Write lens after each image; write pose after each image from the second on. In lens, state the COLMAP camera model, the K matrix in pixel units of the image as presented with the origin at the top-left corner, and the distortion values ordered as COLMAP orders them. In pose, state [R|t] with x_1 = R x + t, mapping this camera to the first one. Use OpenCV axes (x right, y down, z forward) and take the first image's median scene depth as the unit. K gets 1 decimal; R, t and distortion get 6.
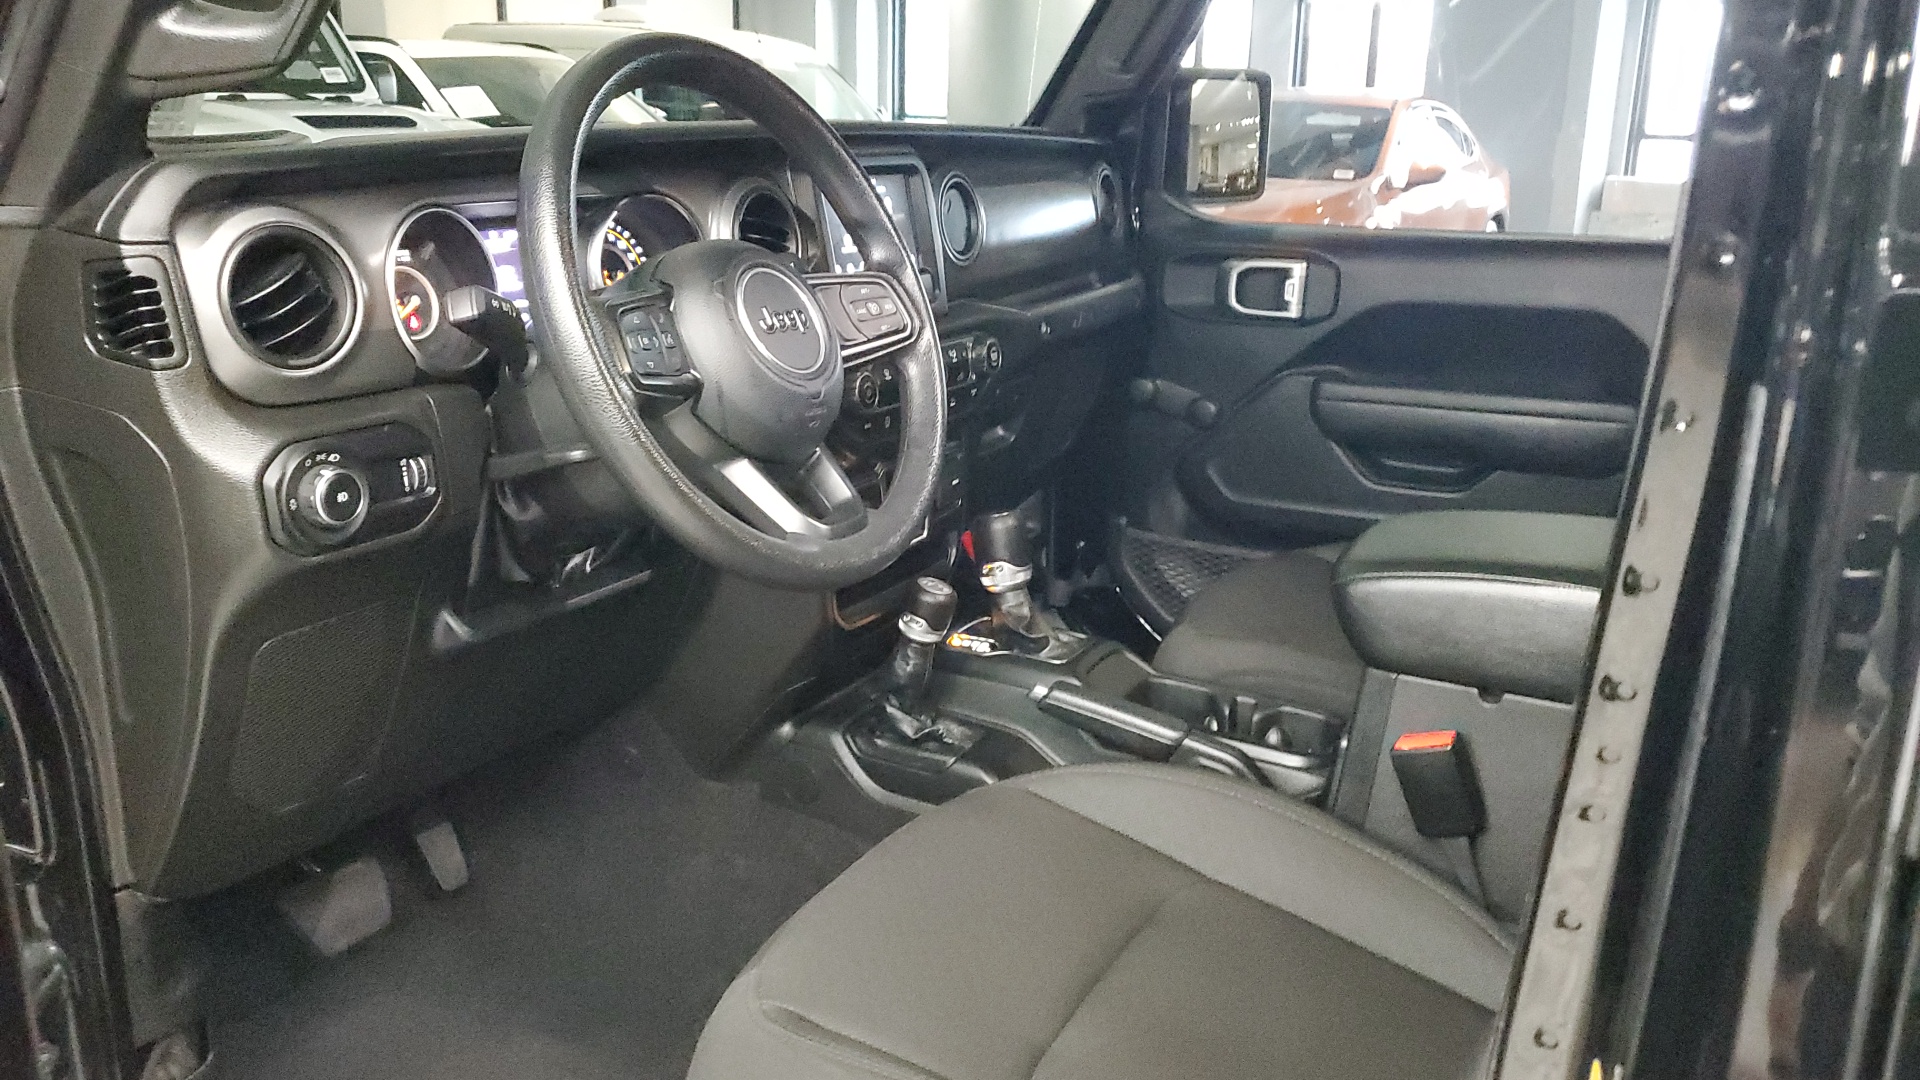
lens RADIAL K [[1508.5, 0, 953.6], [0, 1508.5, 534.6], [0, 0, 1]] dist [0.045345, -0.069056]
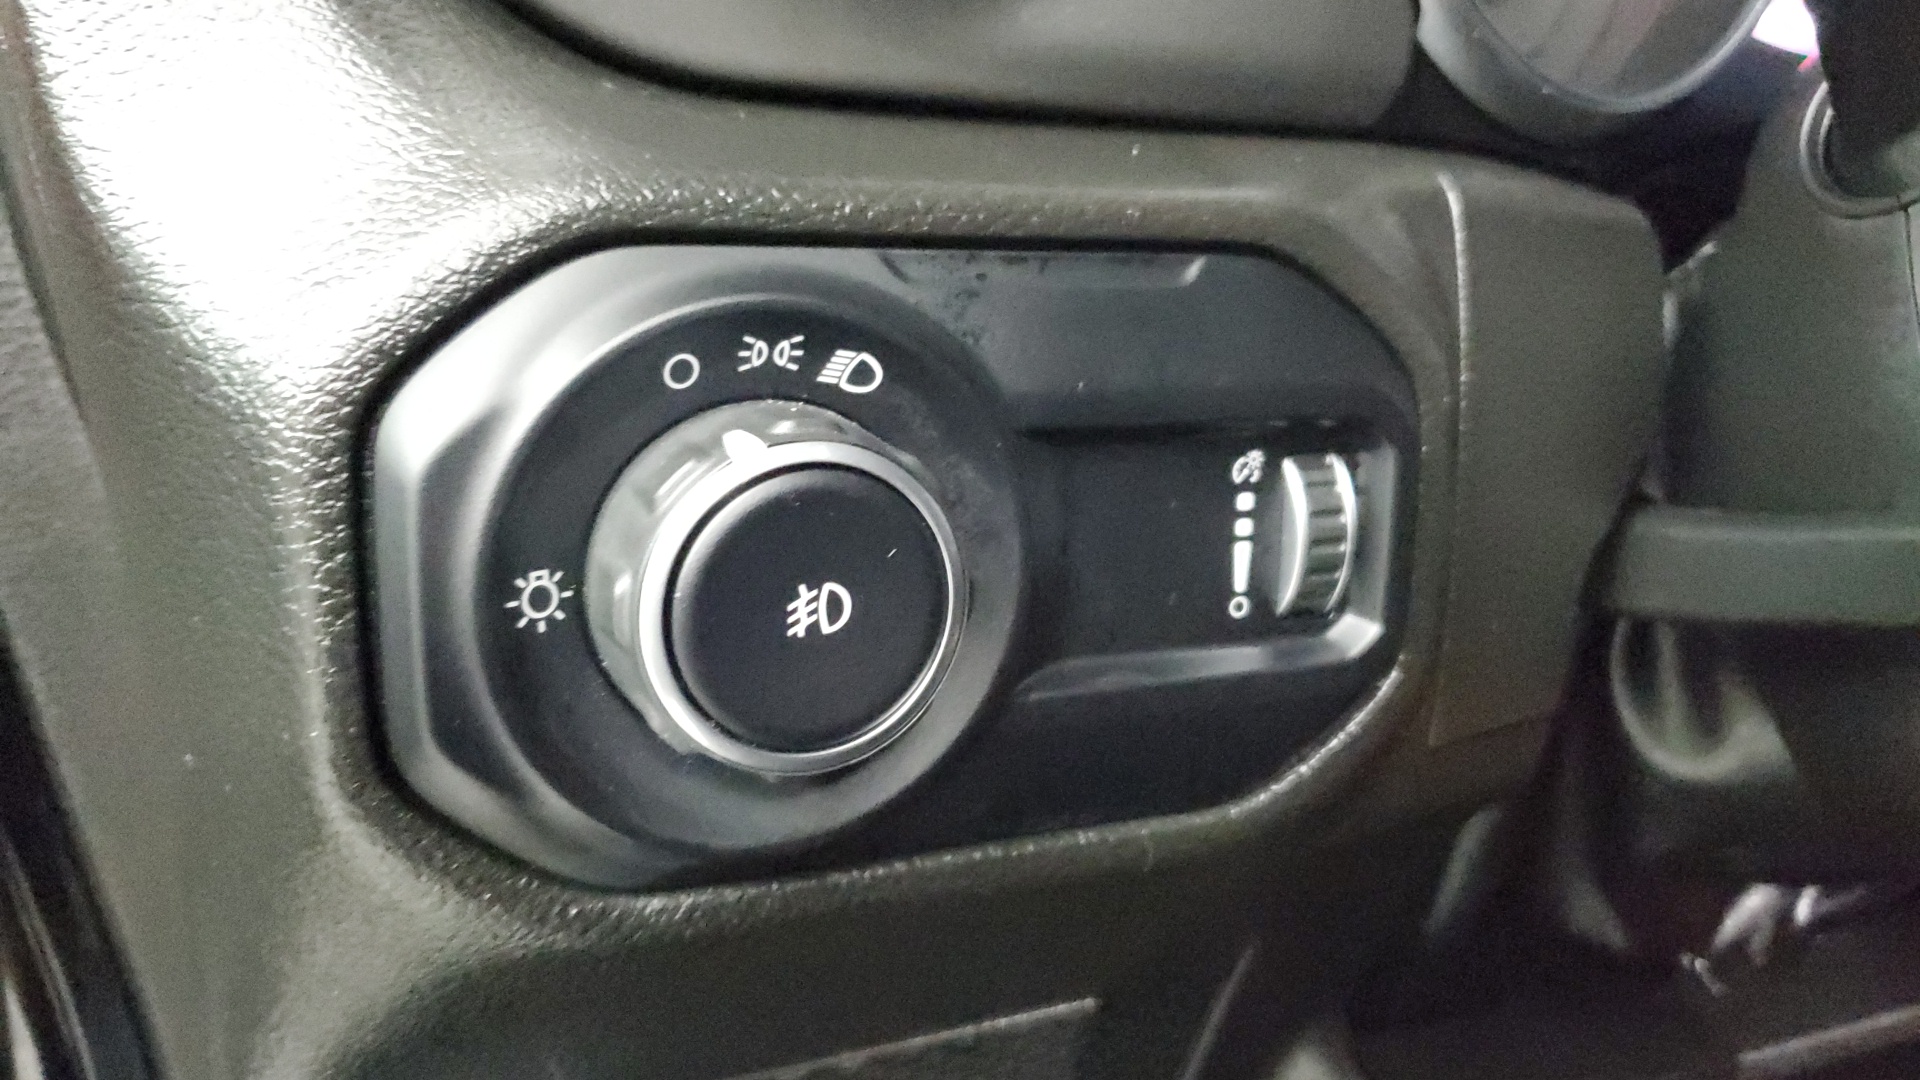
lens RADIAL K [[1508.5, 0, 956.2], [0, 1508.5, 538.4], [0, 0, 1]] dist [0.045345, -0.069056]
pose [[0.809655, 0.201855, -0.551102, -0.286972], [-0.209063, 0.976594, 0.050555, -0.041020], [0.548408, 0.074283, 0.832905, 0.824165]]
